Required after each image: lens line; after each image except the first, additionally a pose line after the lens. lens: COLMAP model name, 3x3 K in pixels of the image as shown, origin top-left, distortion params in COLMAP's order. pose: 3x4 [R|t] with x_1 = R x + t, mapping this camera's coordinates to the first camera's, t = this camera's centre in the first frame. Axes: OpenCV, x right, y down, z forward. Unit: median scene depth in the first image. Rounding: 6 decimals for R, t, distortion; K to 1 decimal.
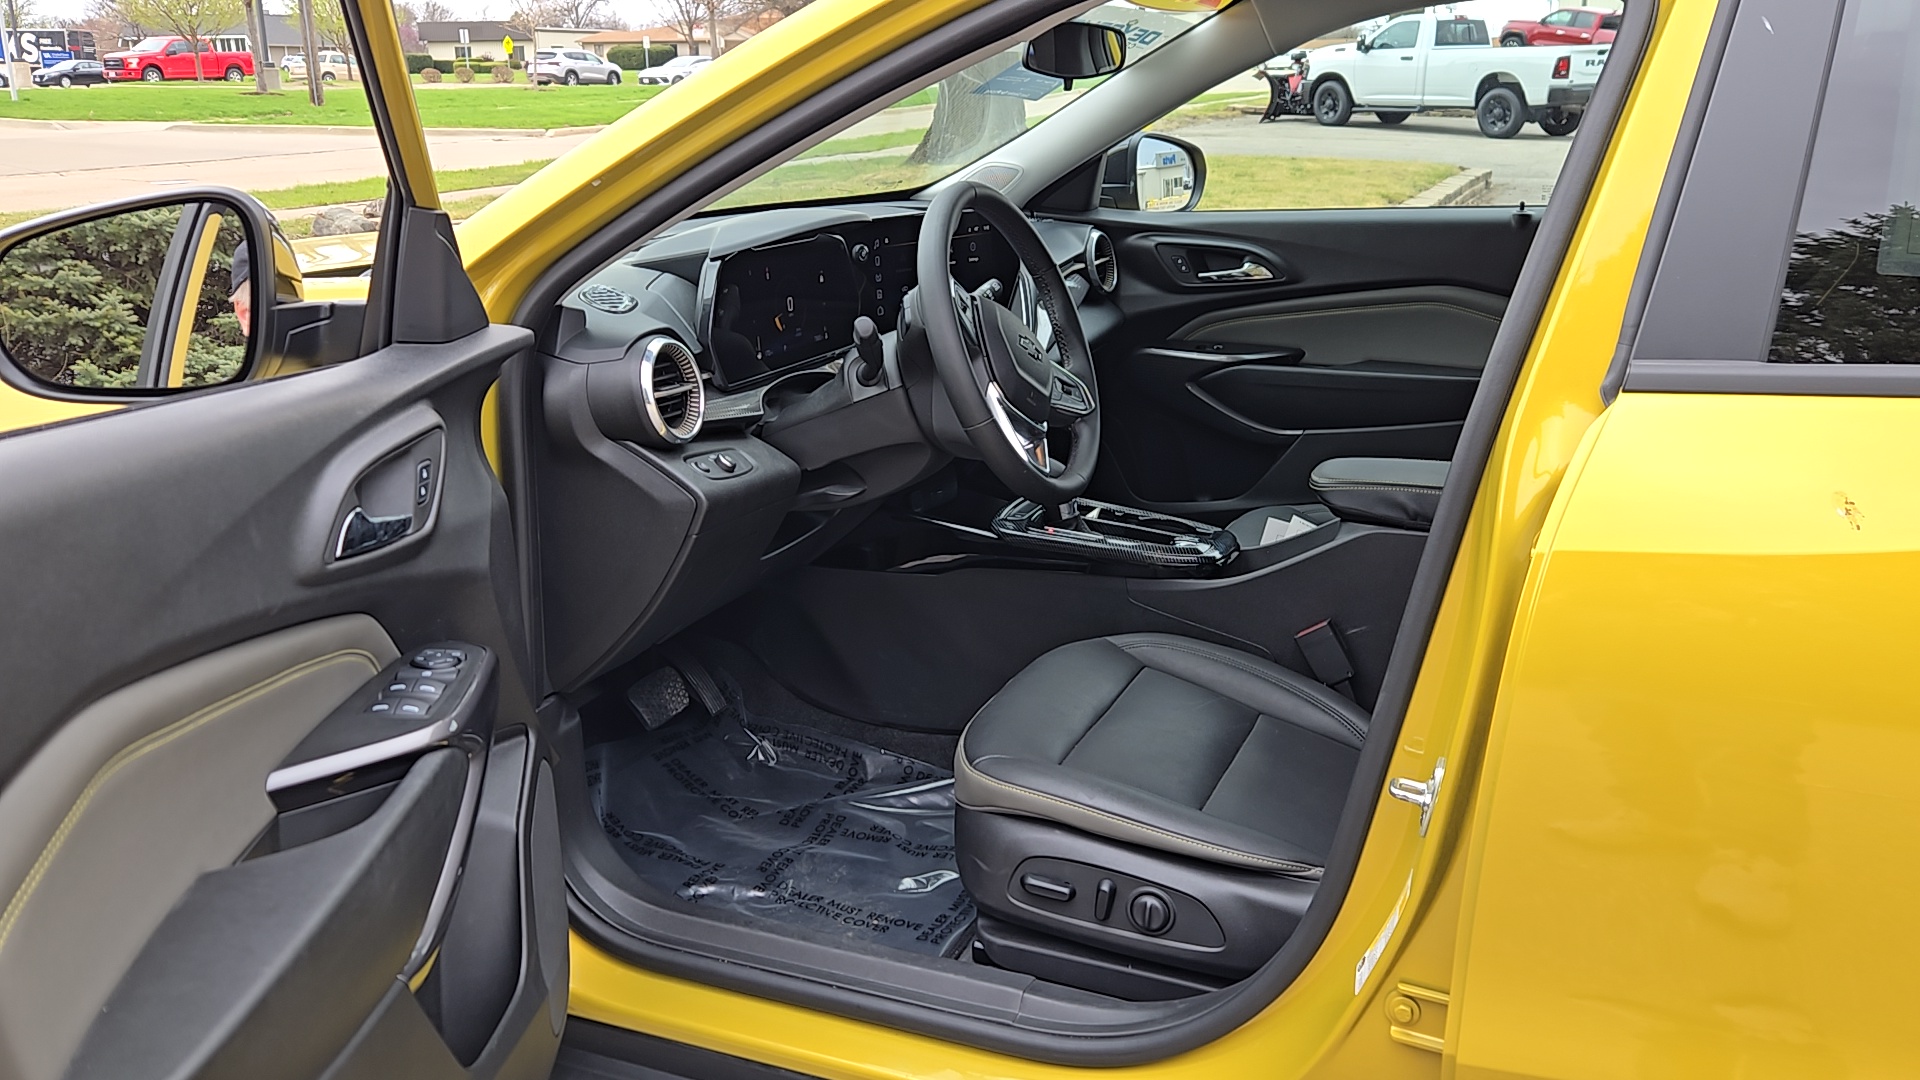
lens RADIAL K [[1591.3, 0, 951.9], [0, 1591.3, 531.8], [0, 0, 1]] dist [0.027513, -0.017461]
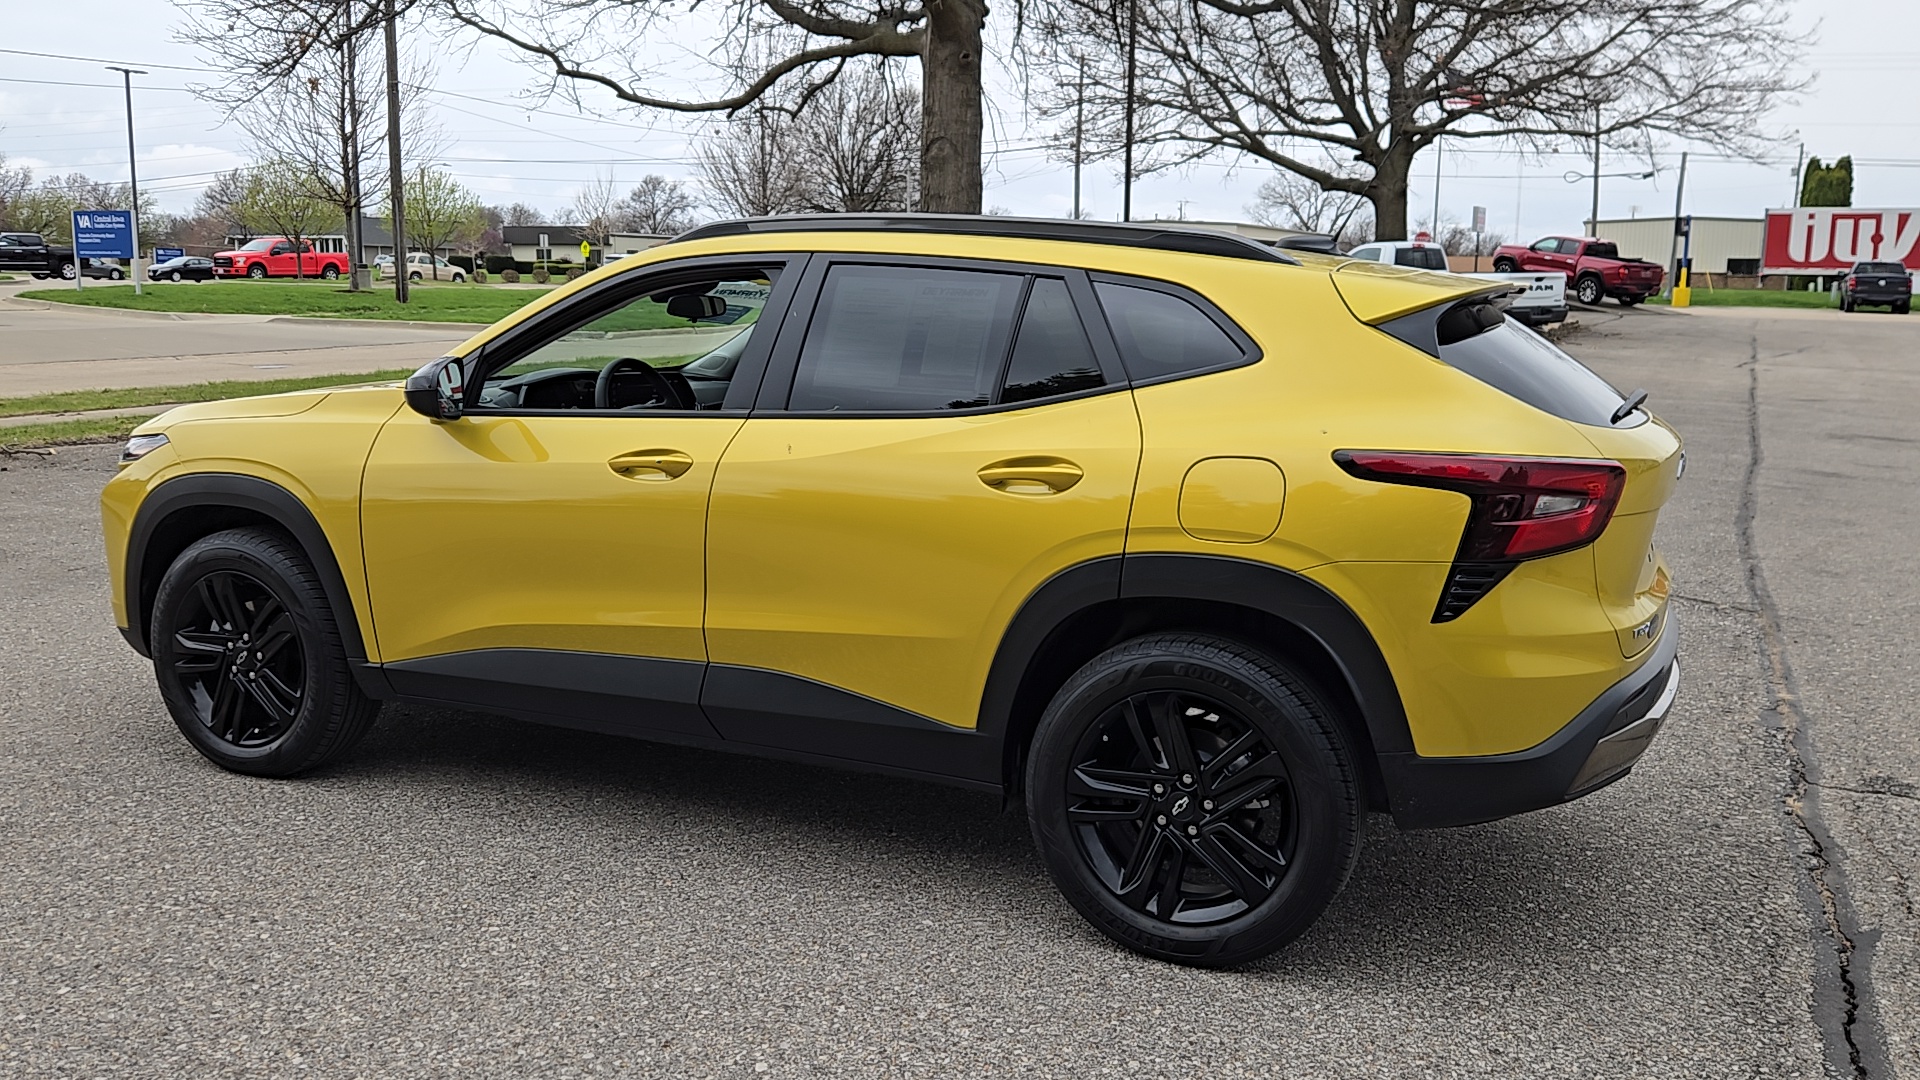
lens RADIAL K [[1591.3, 0, 951.9], [0, 1591.3, 531.8], [0, 0, 1]] dist [0.027513, -0.017461]
pose [[0.999044, 0.024223, -0.036392, 0.037114], [-0.028509, 0.992084, -0.122300, 0.020808], [0.033142, 0.123221, 0.991826, -0.086916]]
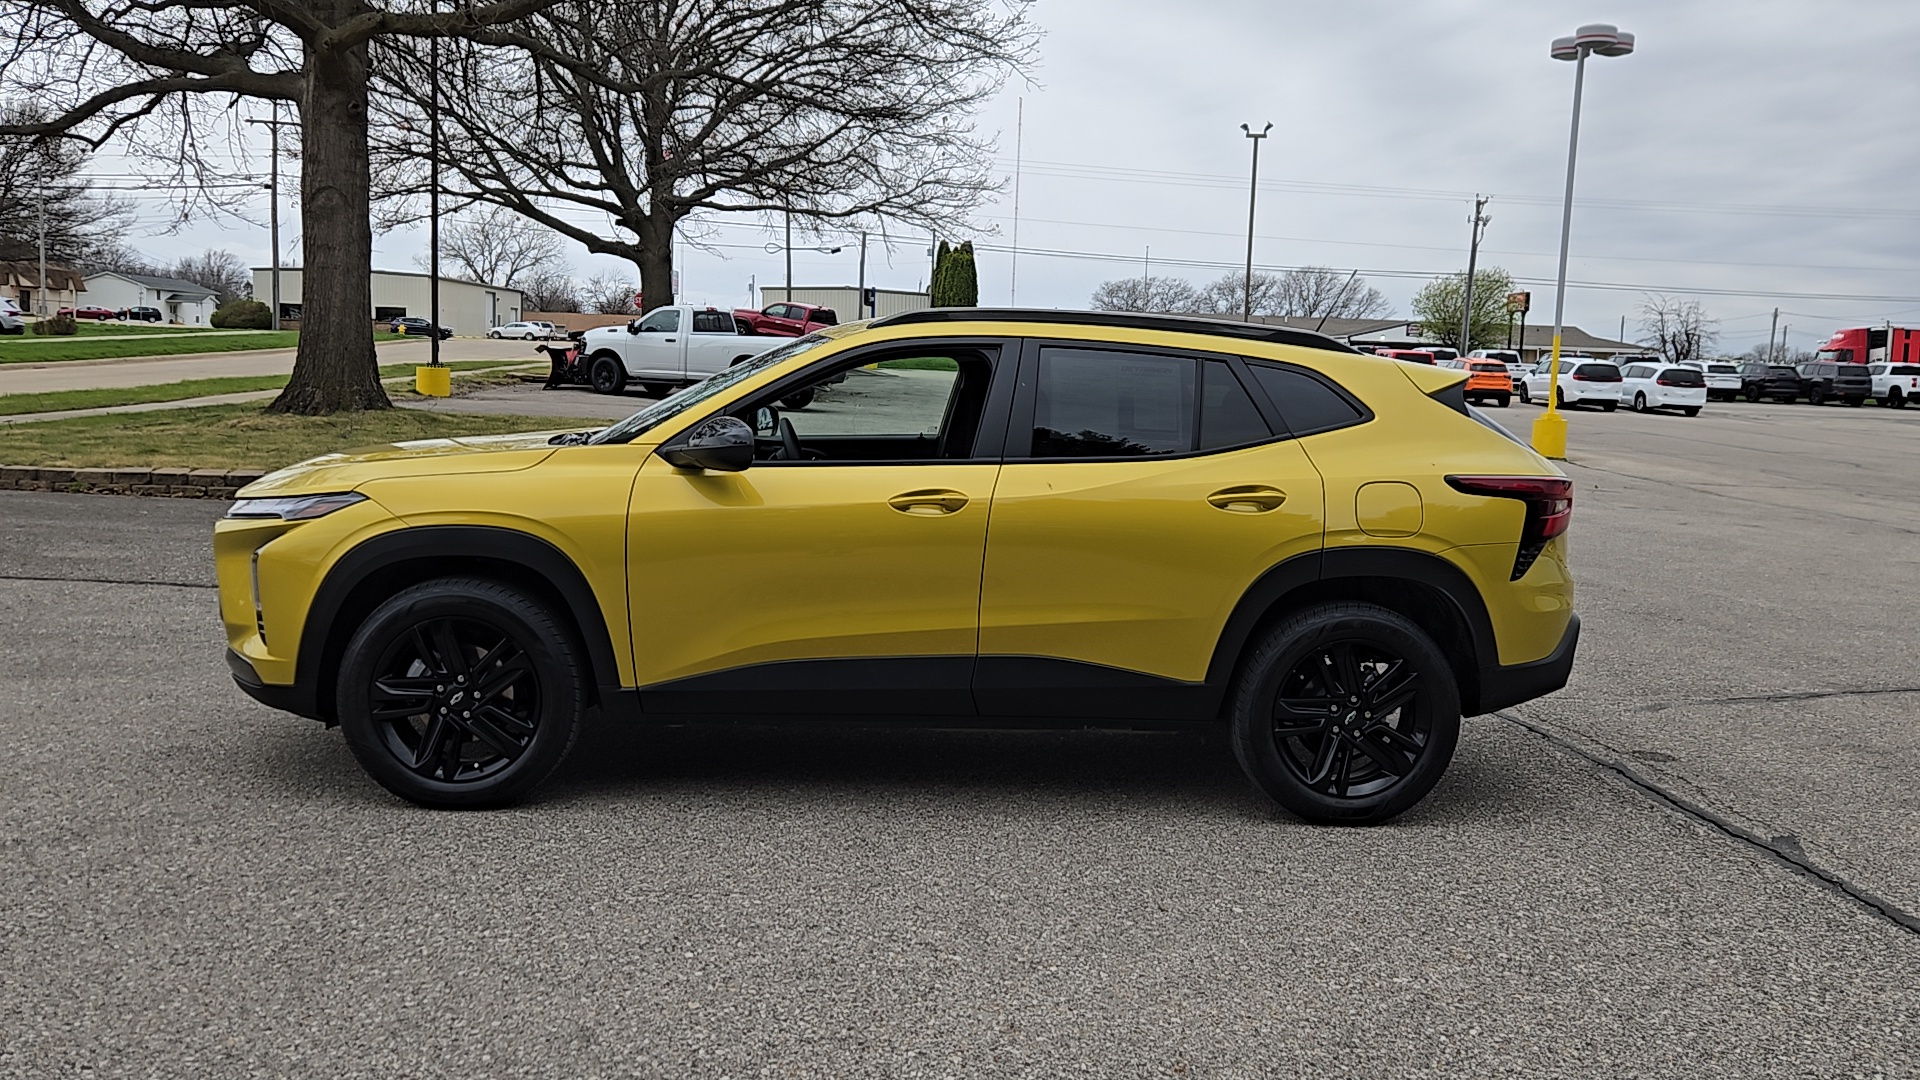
lens RADIAL K [[1591.3, 0, 951.9], [0, 1591.3, 531.8], [0, 0, 1]] dist [0.027513, -0.017461]
pose [[0.890955, -0.015343, 0.453833, -0.065414], [0.088369, 0.986180, -0.140145, 0.026445], [-0.445411, 0.164967, 0.879997, -0.104649]]
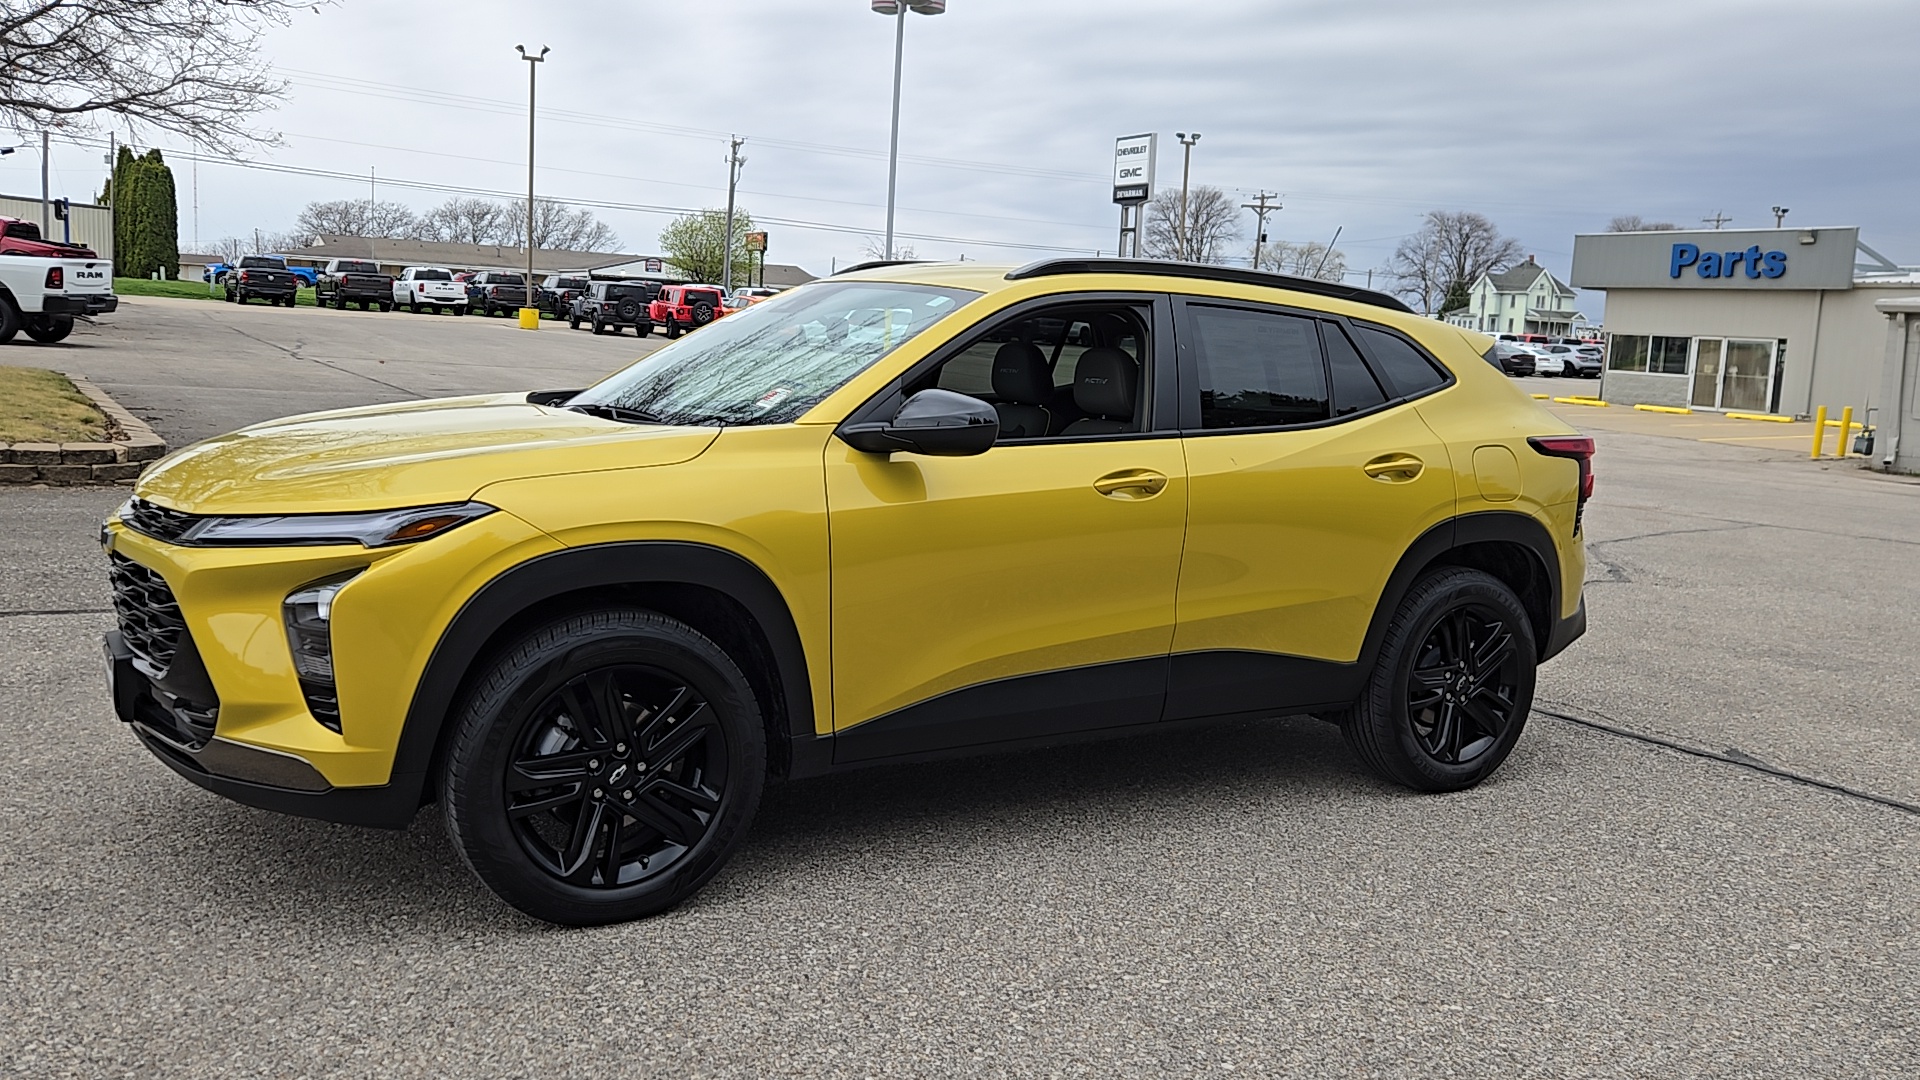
lens RADIAL K [[1591.3, 0, 951.9], [0, 1591.3, 531.8], [0, 0, 1]] dist [0.027513, -0.017461]
pose [[0.578369, -0.074703, 0.812348, -0.118734], [0.175537, 0.983868, -0.034501, 0.006363], [-0.796666, 0.162552, 0.582152, -0.028594]]
